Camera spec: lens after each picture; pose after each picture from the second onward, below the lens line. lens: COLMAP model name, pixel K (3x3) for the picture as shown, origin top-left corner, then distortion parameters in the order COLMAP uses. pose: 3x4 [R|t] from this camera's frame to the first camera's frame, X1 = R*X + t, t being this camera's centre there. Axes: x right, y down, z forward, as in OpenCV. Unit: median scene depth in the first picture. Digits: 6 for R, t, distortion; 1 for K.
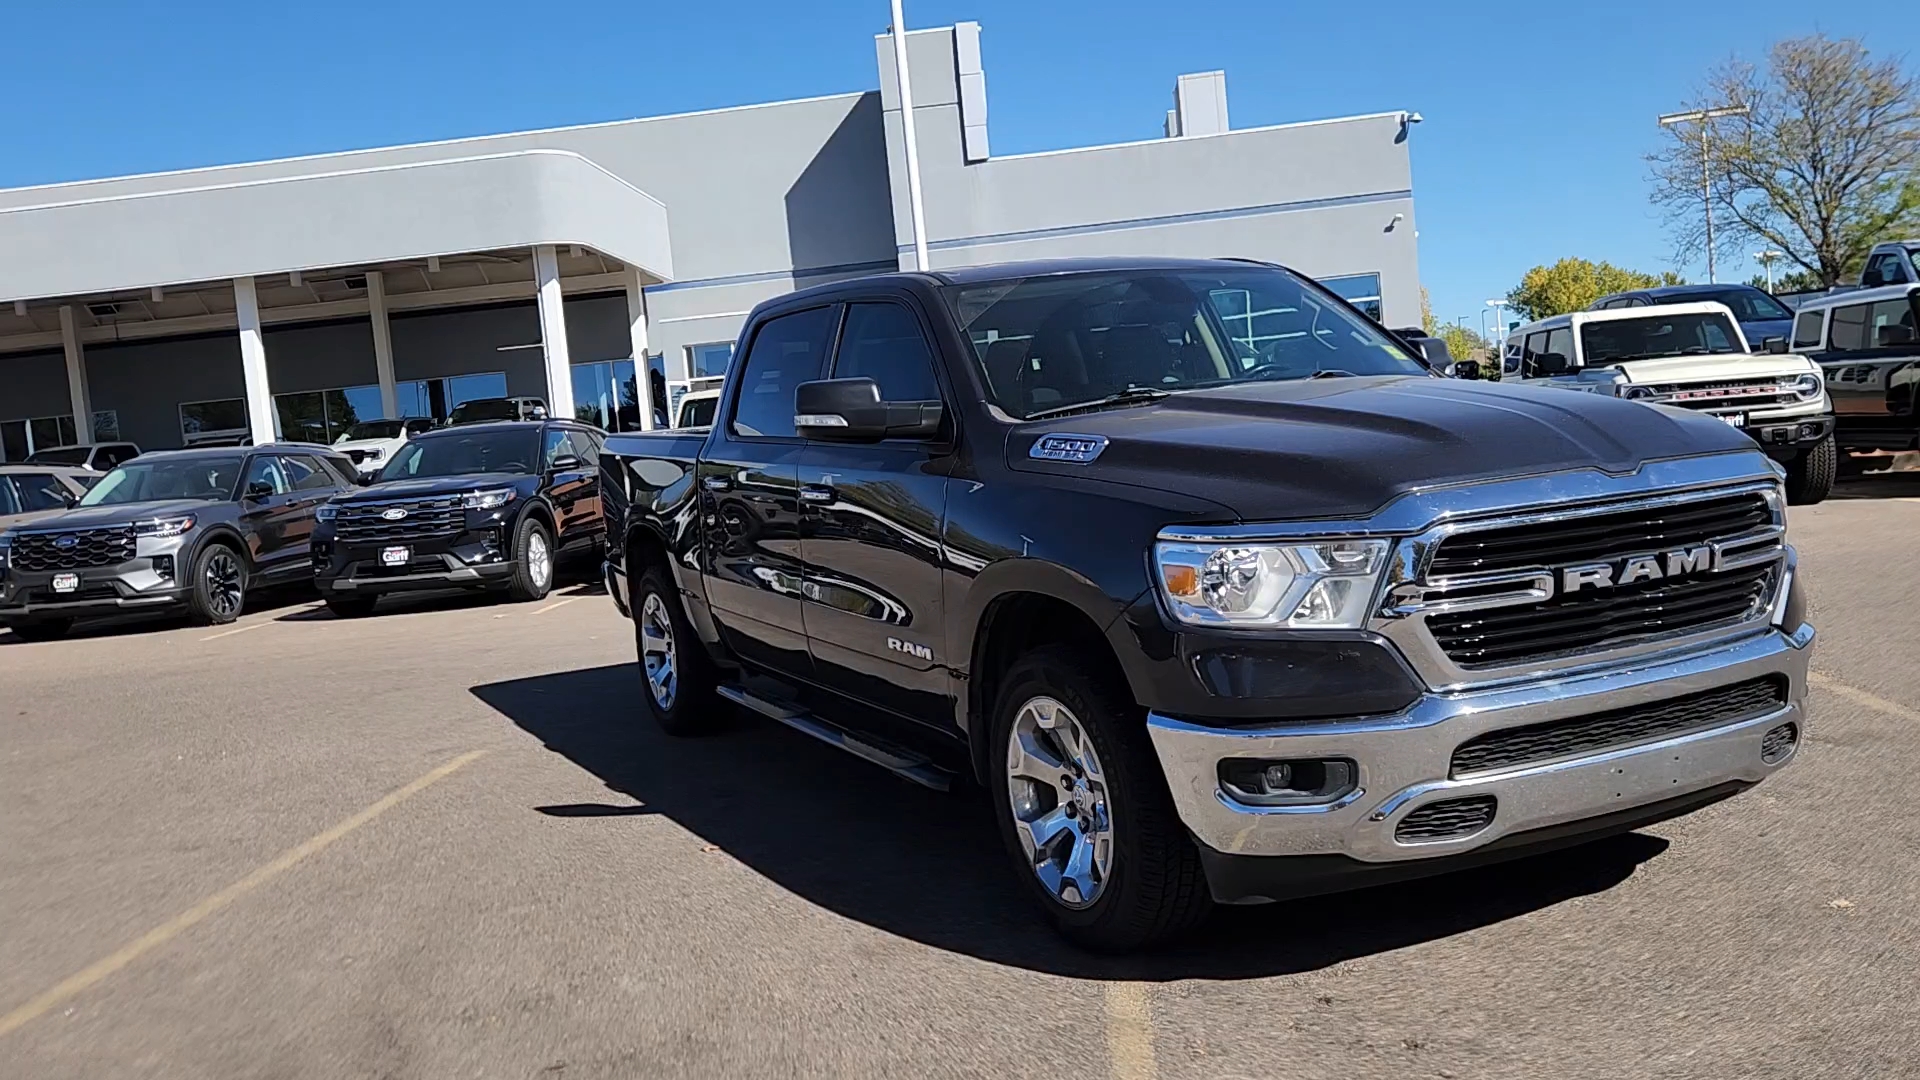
lens RADIAL K [[1619.8, 0, 948.0], [0, 1619.8, 565.6], [0, 0, 1]] dist [0.032042, -0.018246]
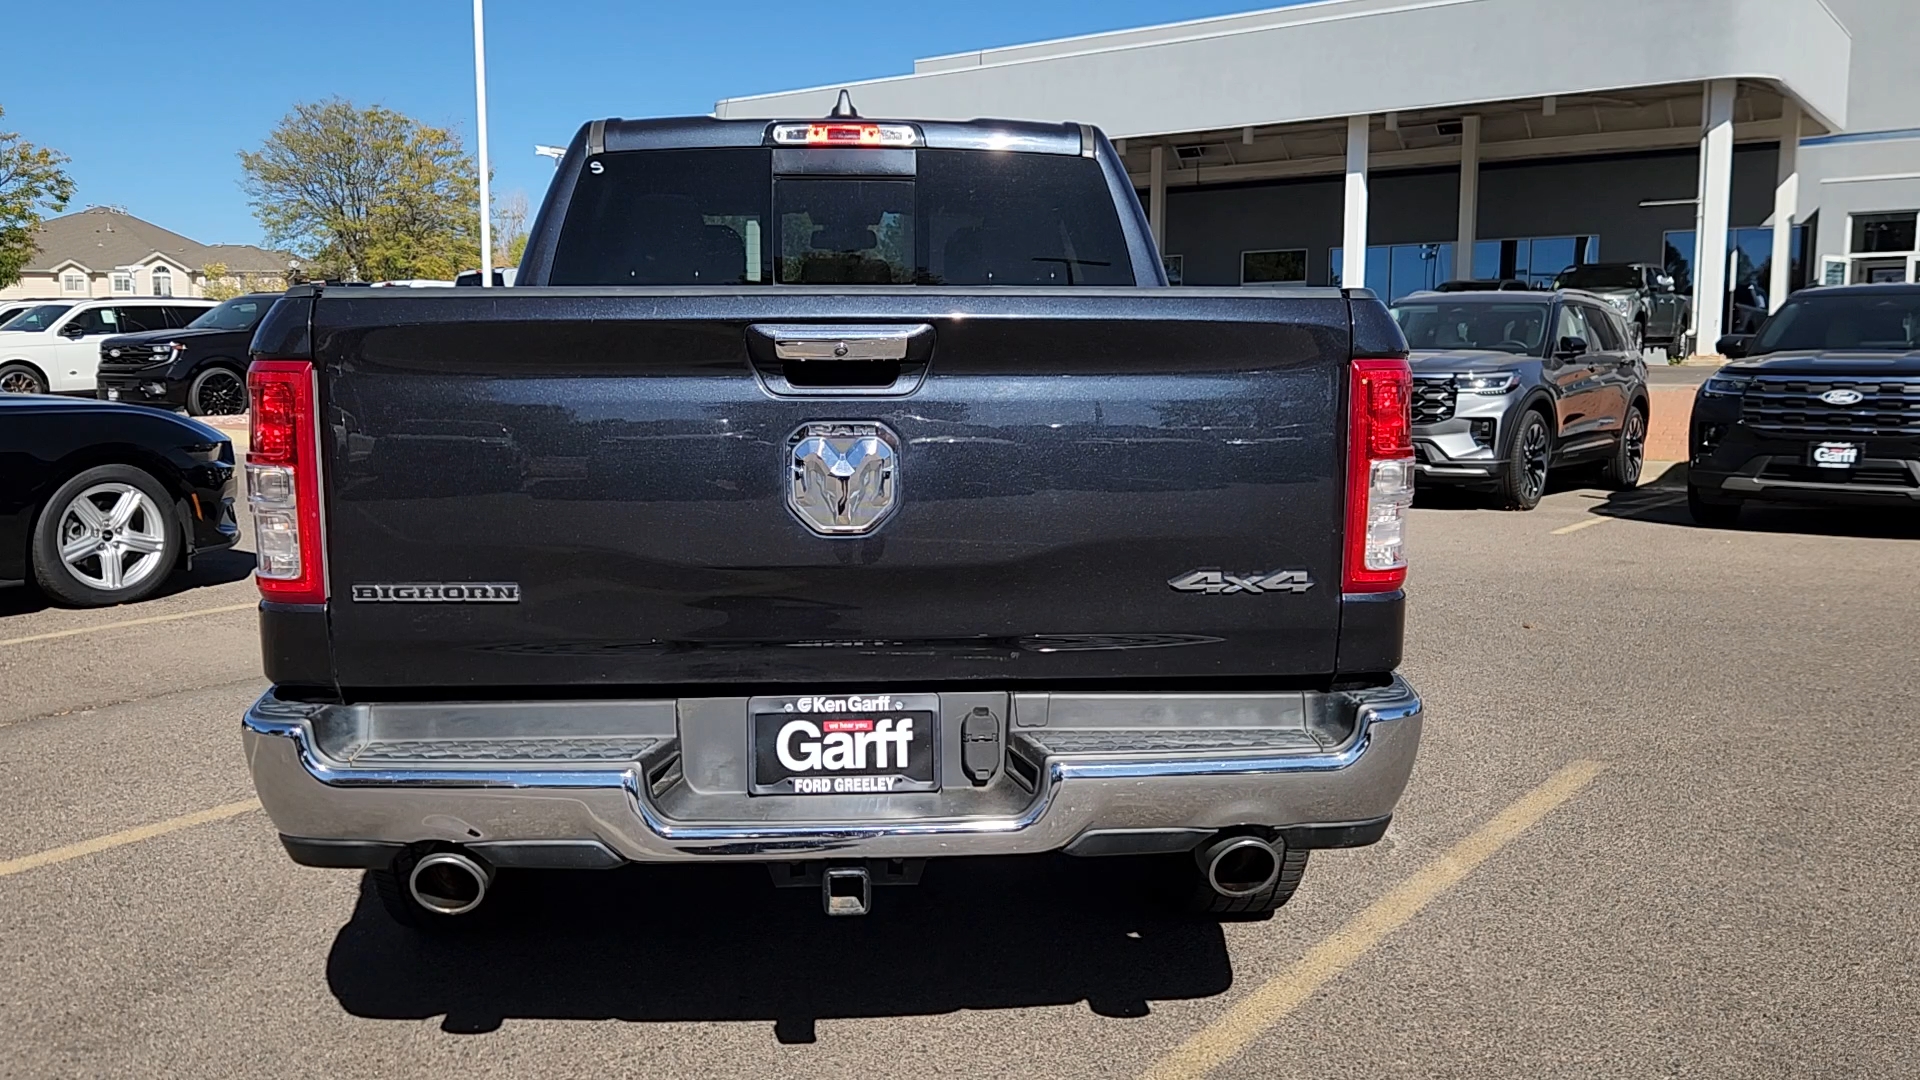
lens RADIAL K [[1629.5, 0, 938.2], [0, 1629.5, 565.5], [0, 0, 1]] dist [0.018079, -0.003855]
pose [[0.846974, 0.155940, -0.508250, -0.288554], [-0.117078, 0.987255, 0.107801, 0.010421], [0.518583, -0.031800, 0.854436, 0.163785]]
